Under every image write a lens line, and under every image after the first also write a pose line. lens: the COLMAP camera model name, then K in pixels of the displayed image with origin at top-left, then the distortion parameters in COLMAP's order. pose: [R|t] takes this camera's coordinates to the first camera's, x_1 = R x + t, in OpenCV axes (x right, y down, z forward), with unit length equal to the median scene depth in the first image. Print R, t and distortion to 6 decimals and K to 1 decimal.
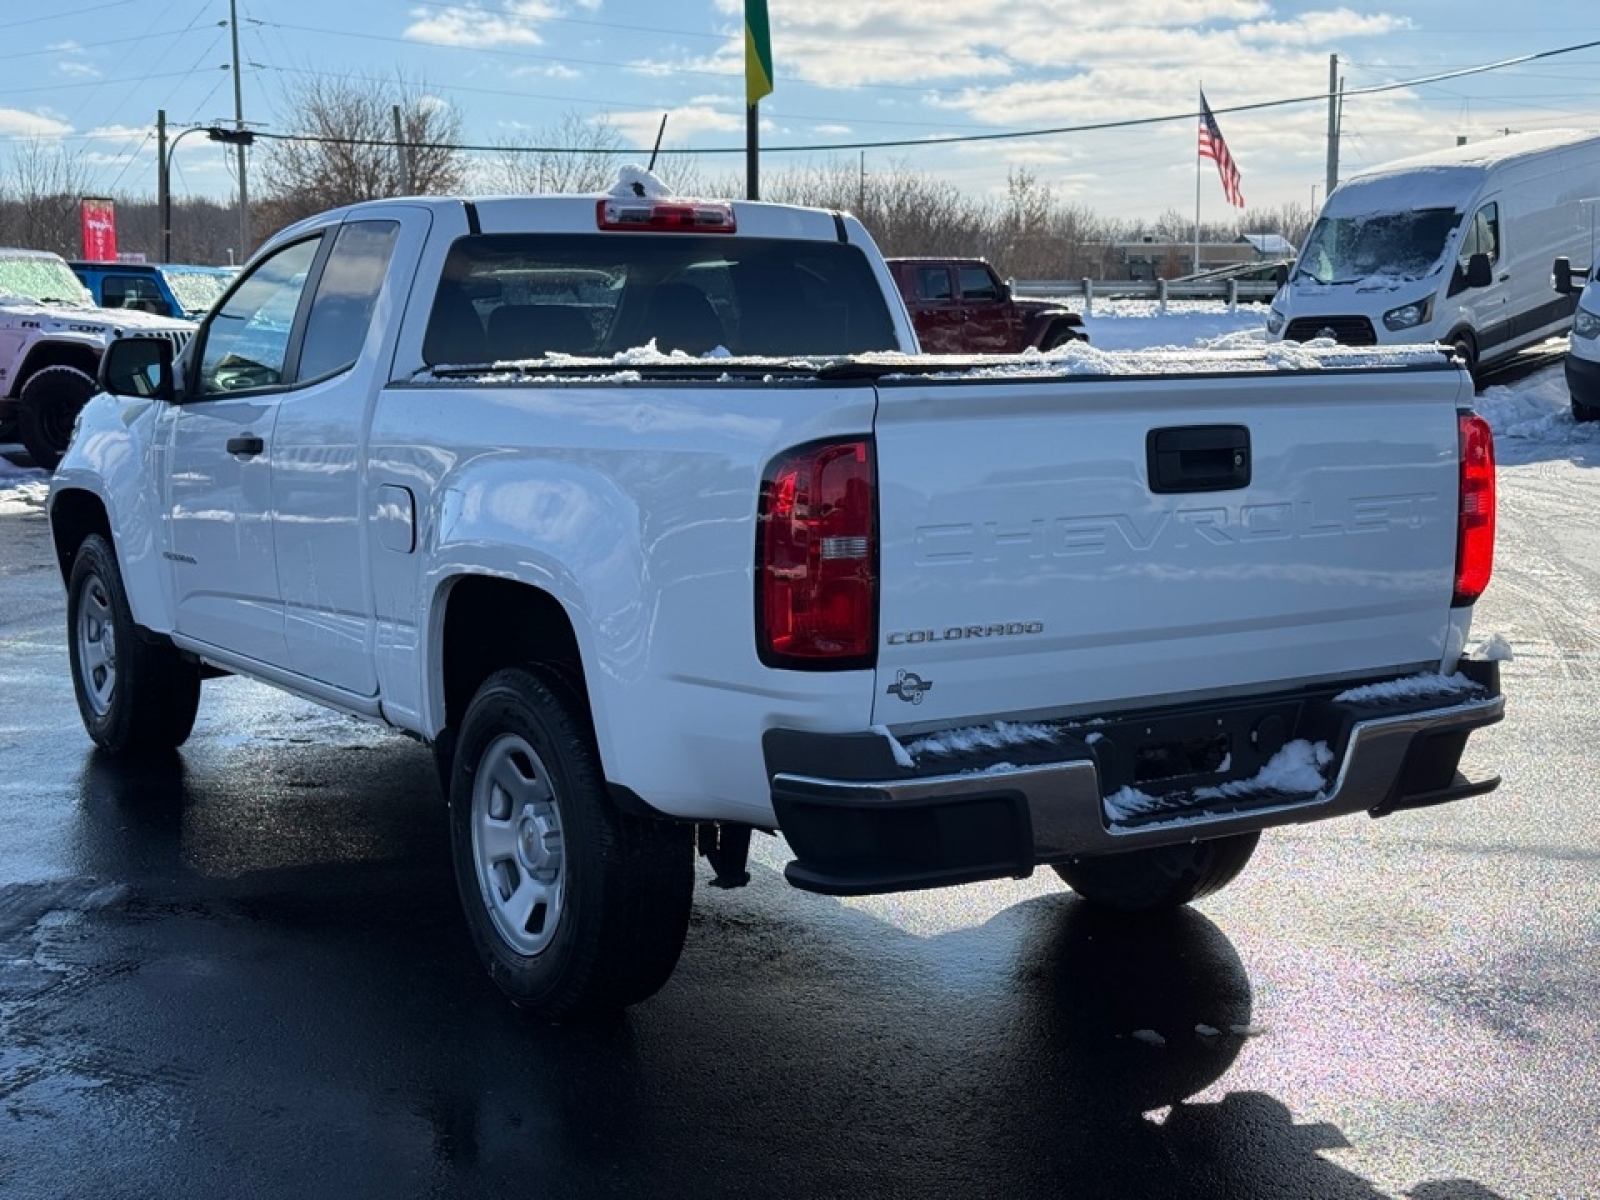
lens RADIAL K [[2223.7, 0, 808.3], [0, 2223.7, 604.8], [0, 0, 1]] dist [0.183141, -0.373682]
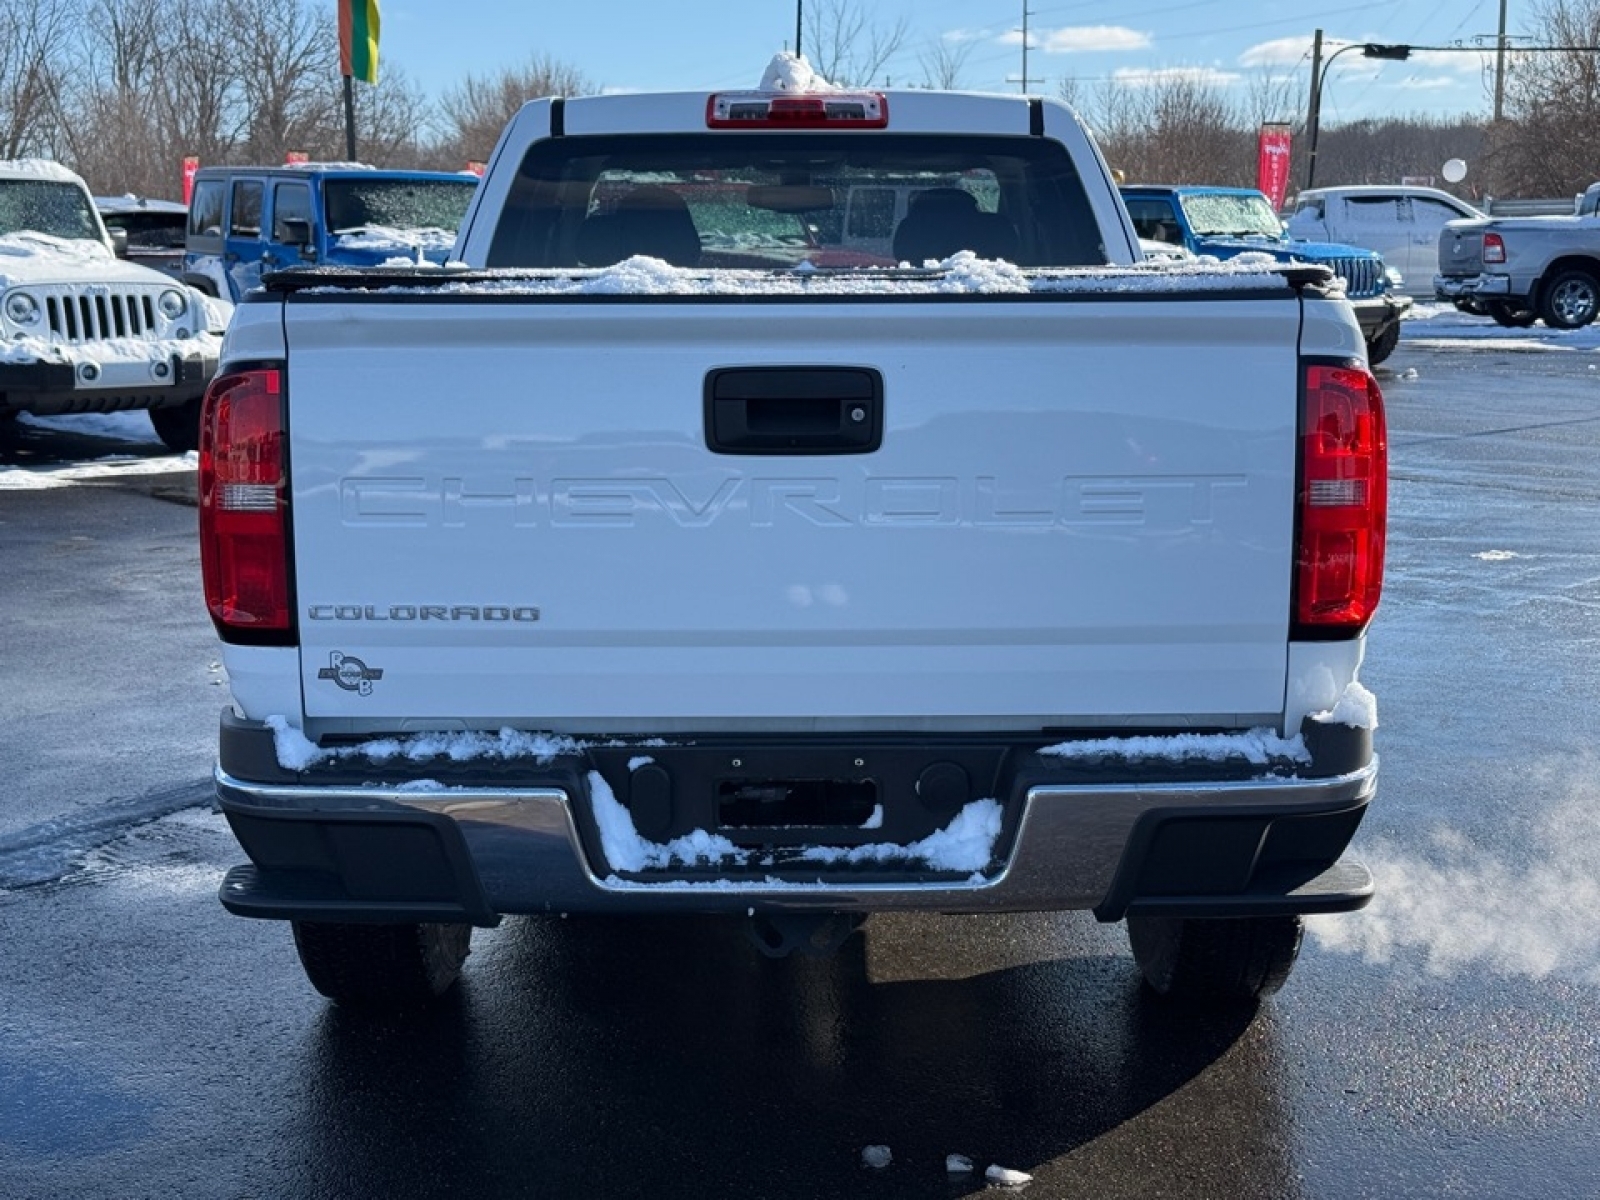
lens RADIAL K [[2223.7, 0, 808.3], [0, 2223.7, 604.8], [0, 0, 1]] dist [0.183141, -0.373682]
pose [[0.847739, 0.086239, -0.523355, 0.559445], [-0.068962, 0.996239, 0.052456, -0.038819], [0.525911, -0.008378, 0.850498, 0.355325]]
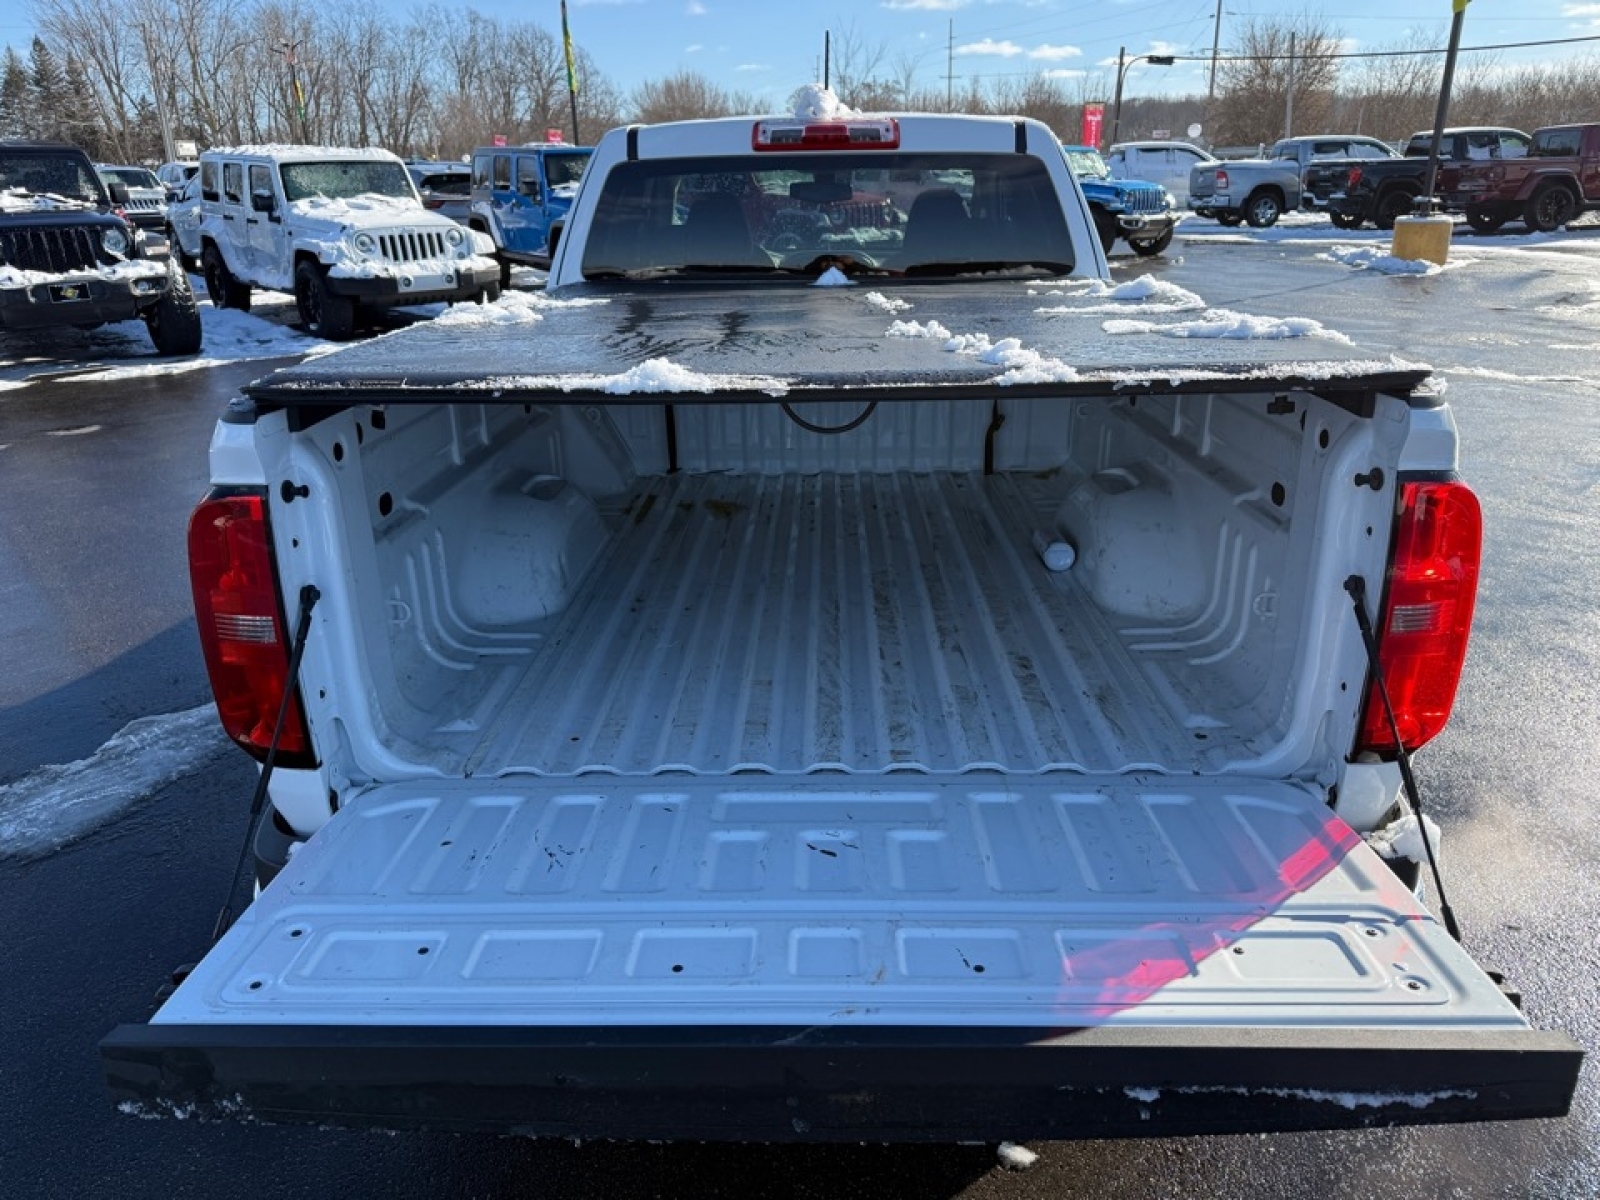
lens RADIAL K [[1132.8, 0, 801.1], [0, 1132.8, 604.4], [0, 0, 1]] dist [0.000711, 0.000144]
pose [[0.834180, 0.187339, -0.518699, 0.338497], [-0.057450, 0.964937, 0.256116, -0.129248], [0.548492, -0.183847, 0.815694, 0.695186]]
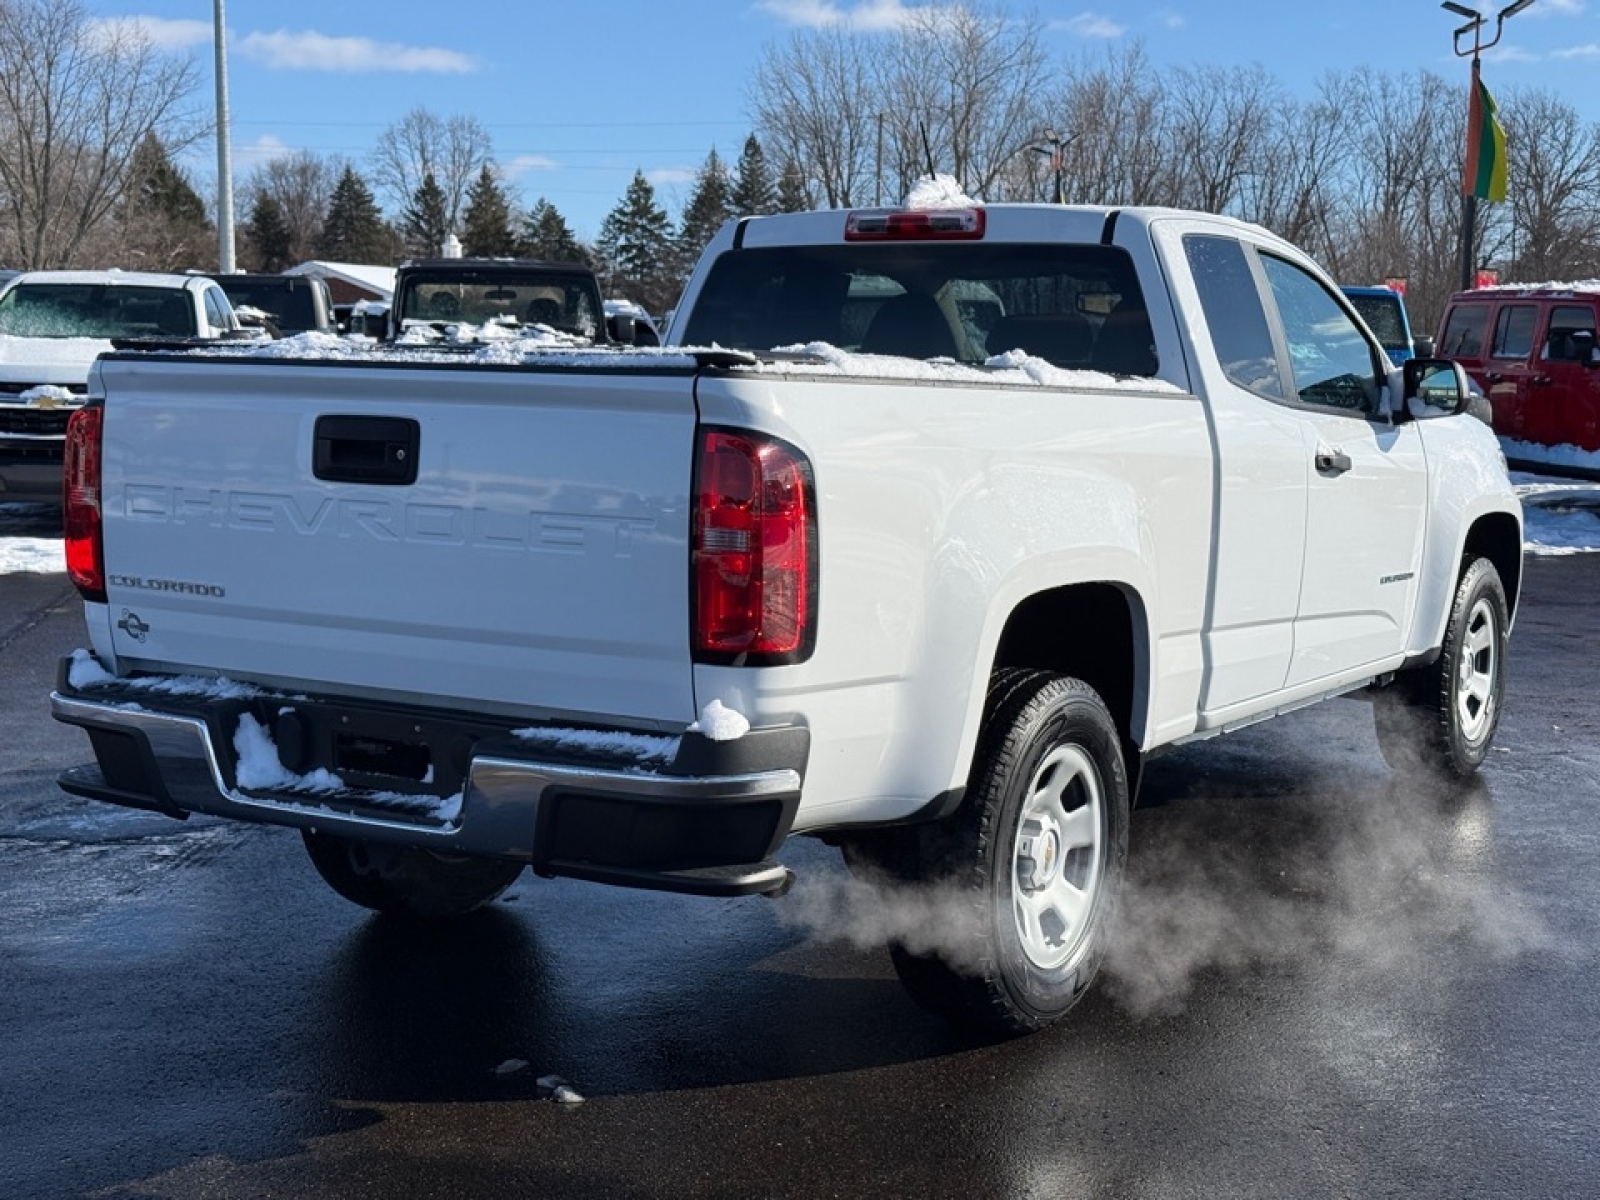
lens RADIAL K [[2223.7, 0, 808.3], [0, 2223.7, 604.8], [0, 0, 1]] dist [0.183141, -0.373682]
pose [[0.444063, 0.112317, -0.888928, 1.108613], [-0.134510, 0.989225, 0.057795, -0.078472], [0.885841, 0.093905, 0.454386, 0.711126]]
